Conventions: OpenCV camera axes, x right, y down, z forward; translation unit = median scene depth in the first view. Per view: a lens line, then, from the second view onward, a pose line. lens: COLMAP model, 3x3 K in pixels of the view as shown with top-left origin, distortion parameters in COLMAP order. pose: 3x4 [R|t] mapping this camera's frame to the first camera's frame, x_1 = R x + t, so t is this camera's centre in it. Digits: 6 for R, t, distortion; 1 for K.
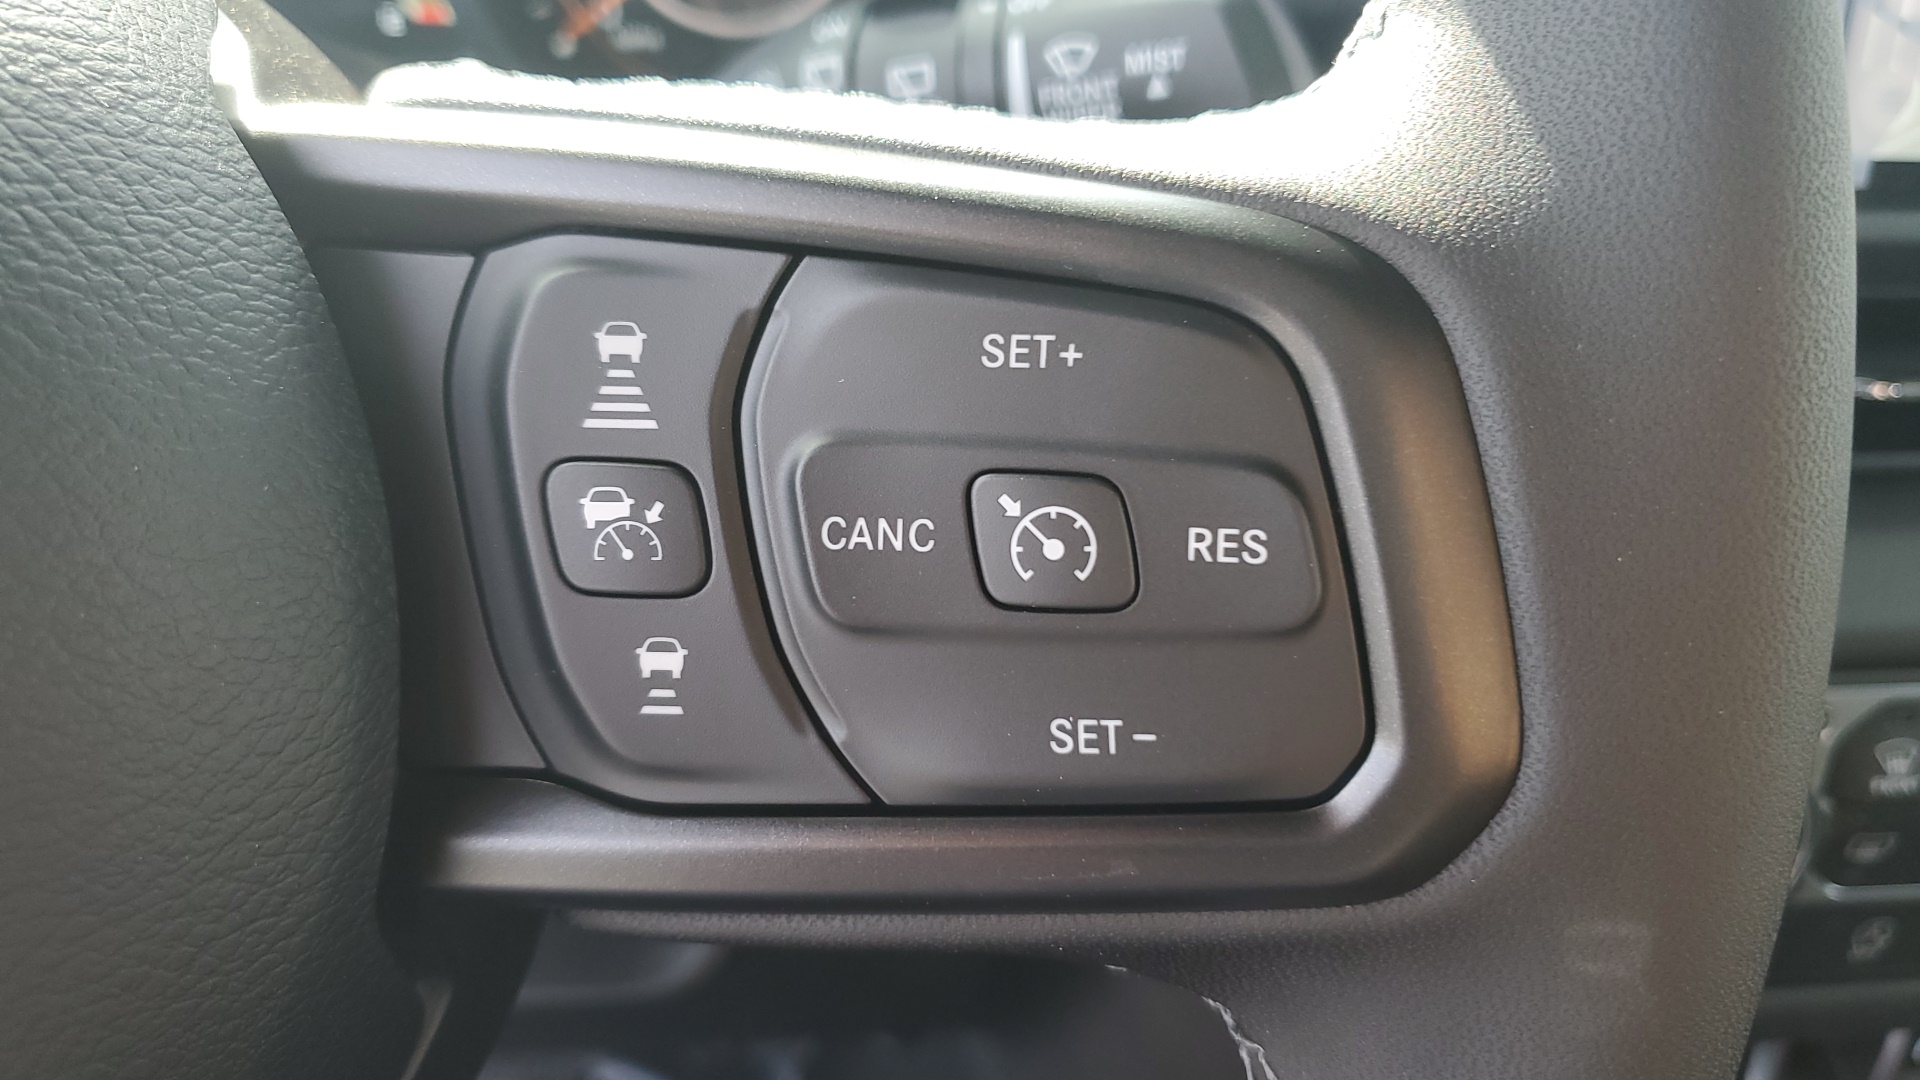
lens RADIAL K [[1497.7, 0, 970.3], [0, 1497.7, 507.2], [0, 0, 1]] dist [0.037226, -0.064941]
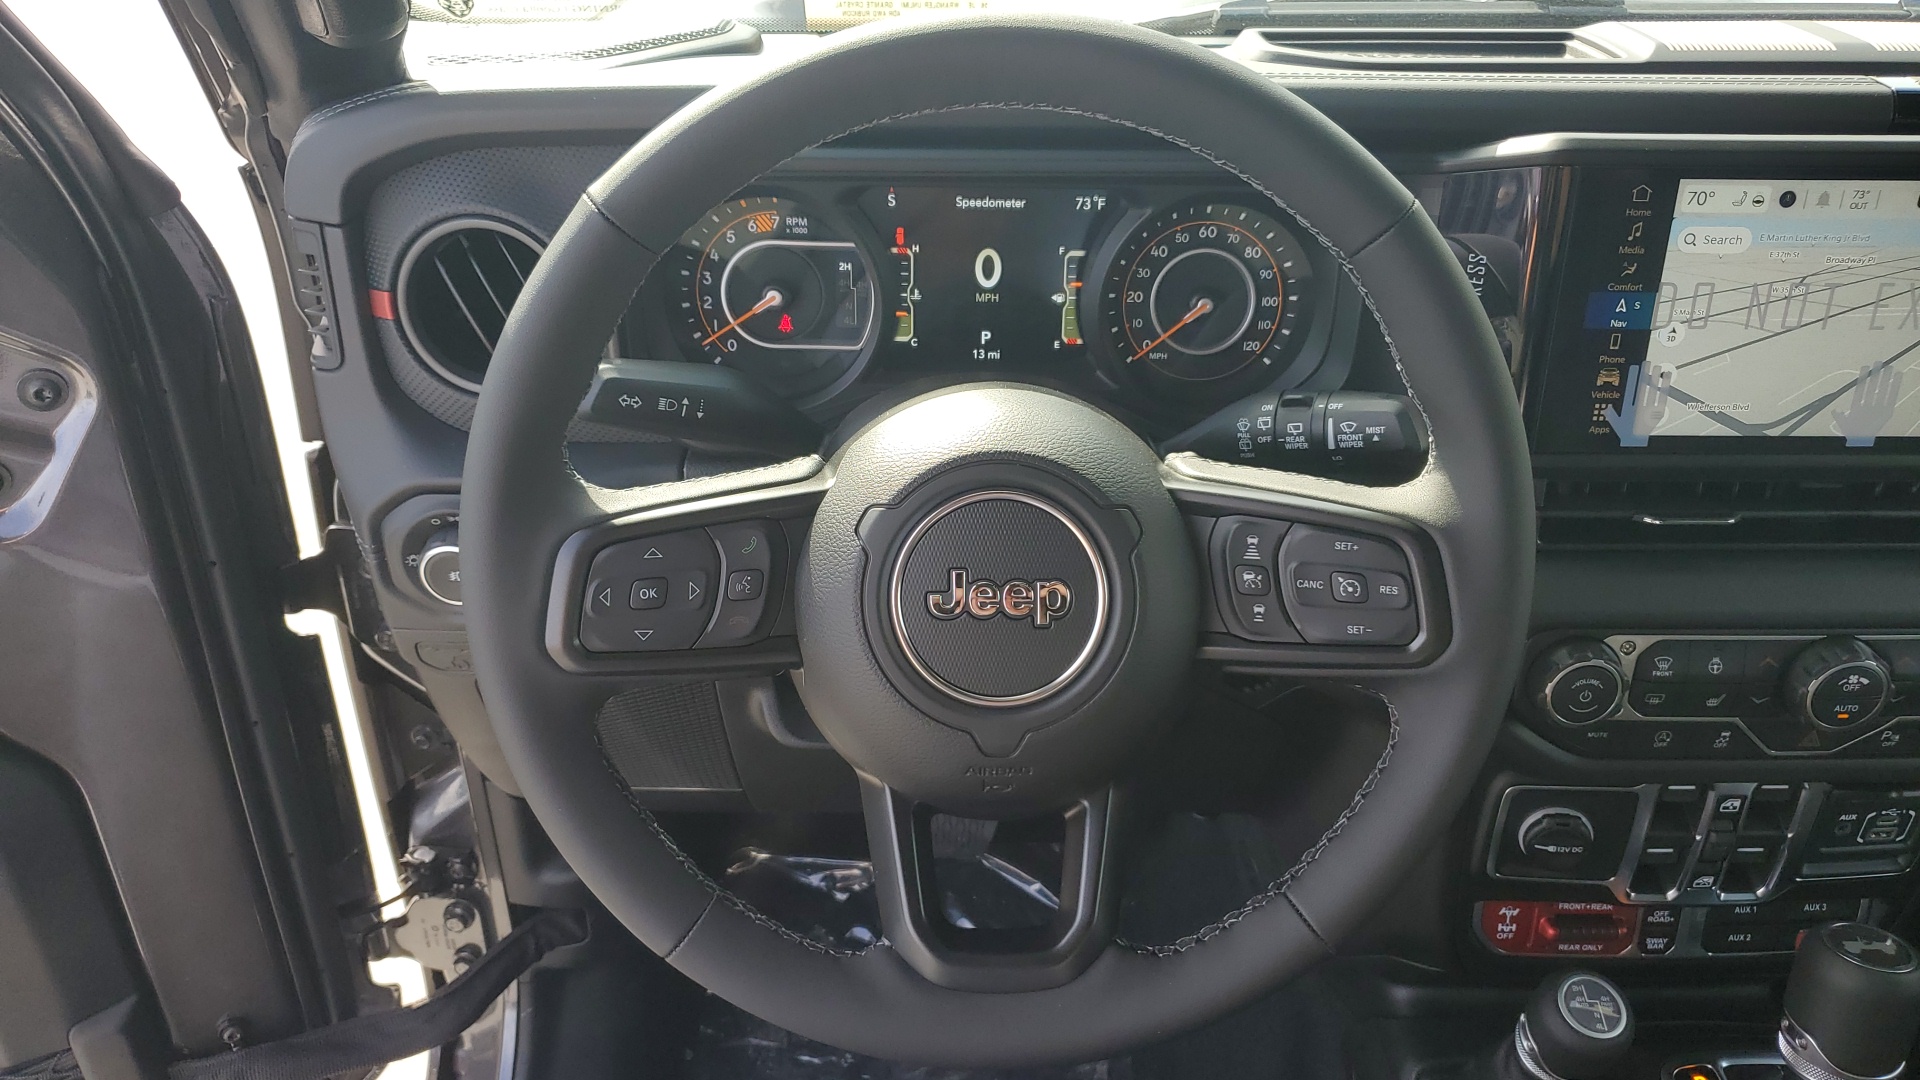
lens RADIAL K [[1497.7, 0, 967.8], [0, 1497.7, 548.2], [0, 0, 1]] dist [0.037226, -0.064941]
pose [[0.991757, 0.031354, -0.124241, -0.527493], [-0.023430, 0.997627, 0.064737, -0.360470], [0.125976, -0.061293, 0.990138, -3.640960]]
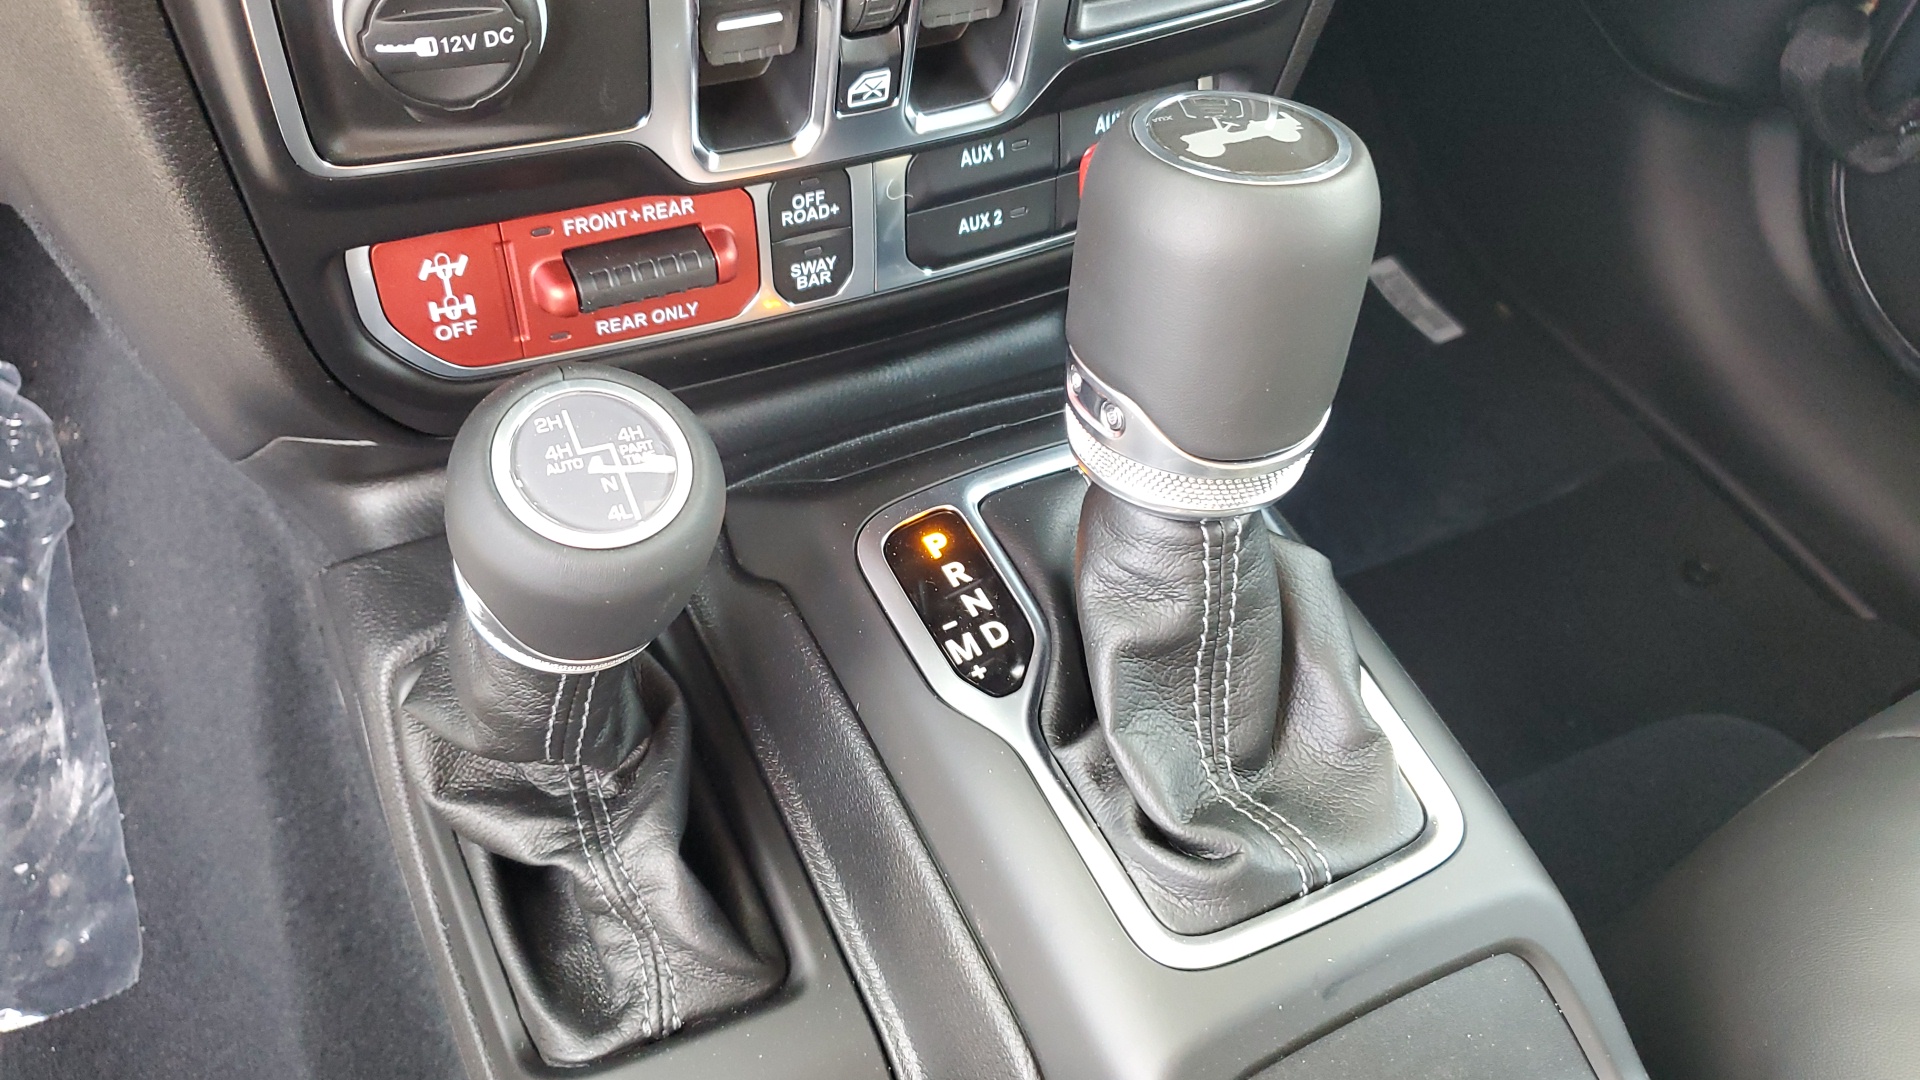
lens RADIAL K [[1497.7, 0, 955.9], [0, 1497.7, 621.2], [0, 0, 1]] dist [0.037226, -0.064941]
pose [[0.949605, -0.215879, 0.227257, 1.220008], [0.091910, 0.884927, 0.456571, 1.071880], [-0.299670, -0.412675, 0.860173, 0.442008]]
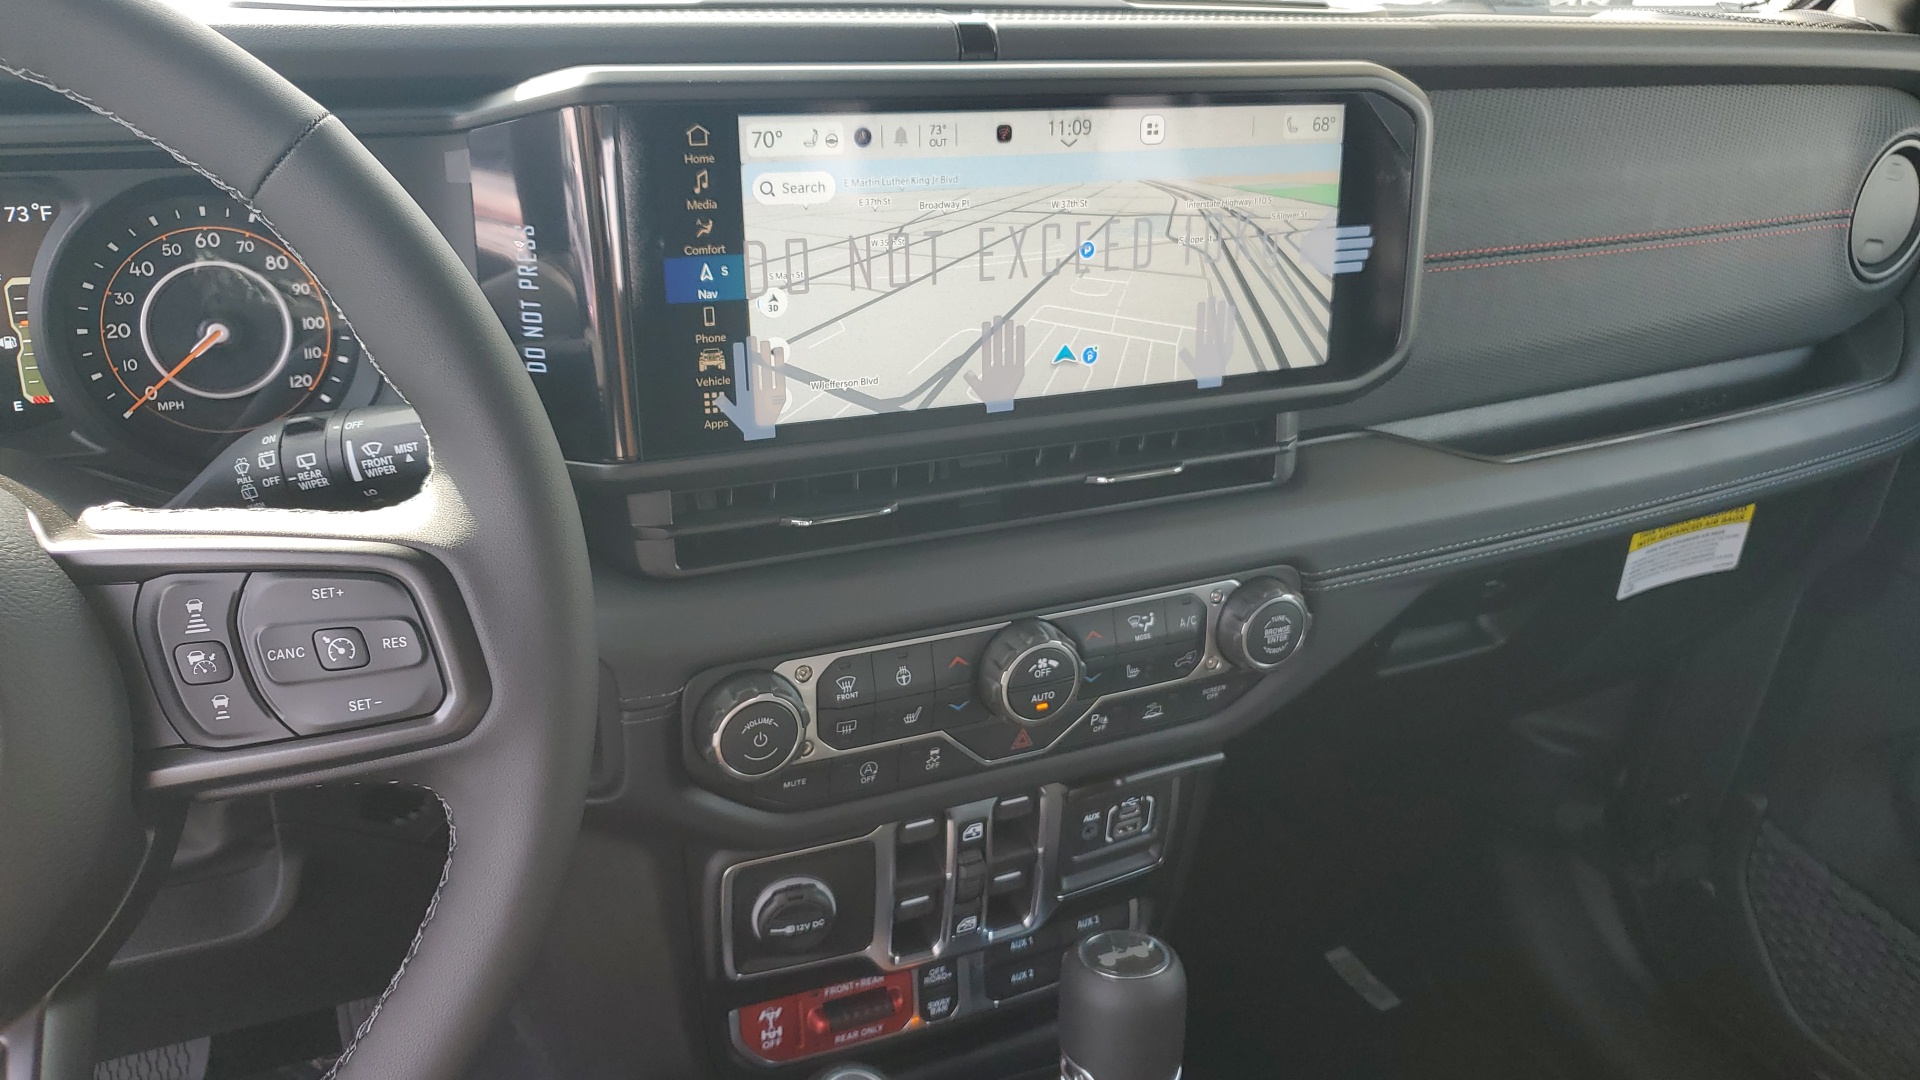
lens RADIAL K [[1497.7, 0, 961.3], [0, 1497.7, 530.2], [0, 0, 1]] dist [0.037226, -0.064941]
pose [[0.956116, -0.123470, 0.265703, 0.498657], [0.131294, 0.991273, -0.011818, -0.016634], [-0.261925, 0.046185, 0.963983, -2.536908]]
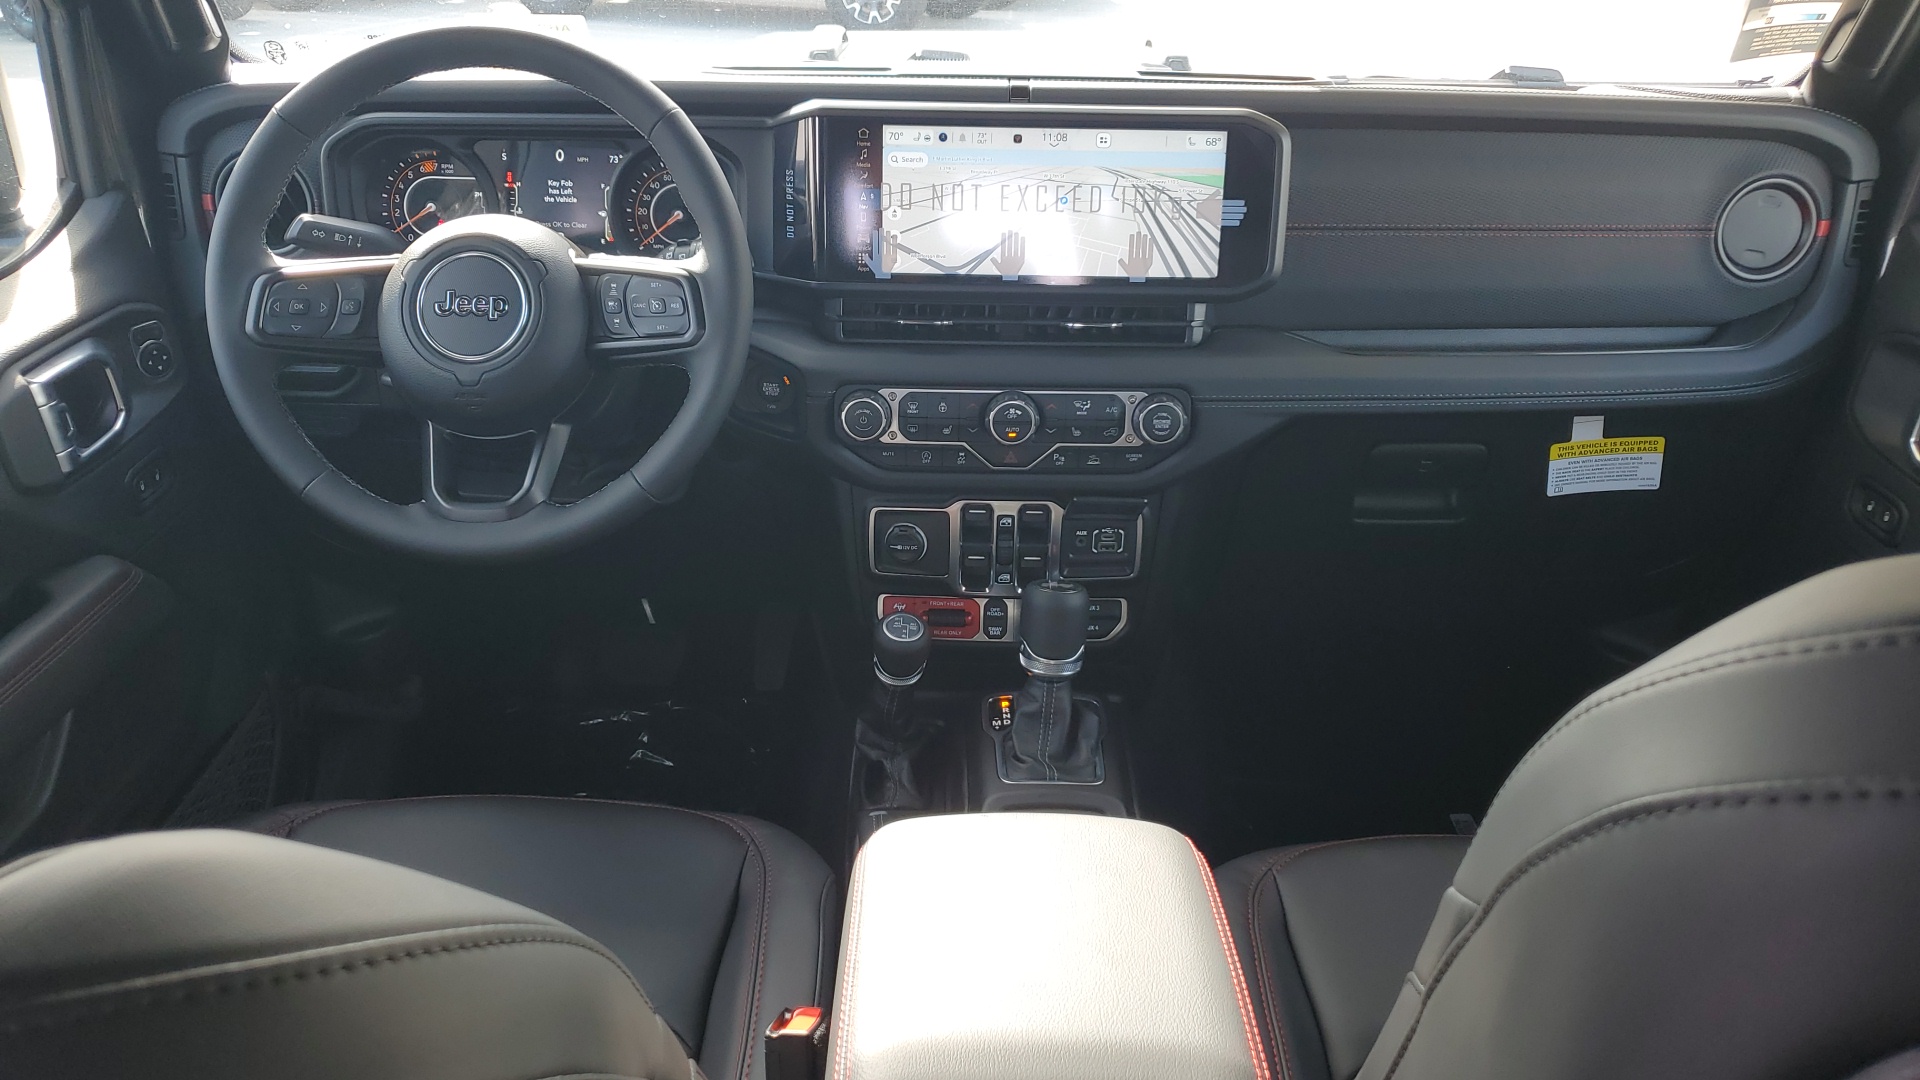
lens RADIAL K [[1497.7, 0, 965.1], [0, 1497.7, 558.7], [0, 0, 1]] dist [0.037226, -0.064941]
pose [[0.988433, 0.027889, -0.149069, 3.190659], [-0.038026, 0.997122, -0.065590, 2.007327], [0.146811, 0.070500, 0.986649, -7.350089]]
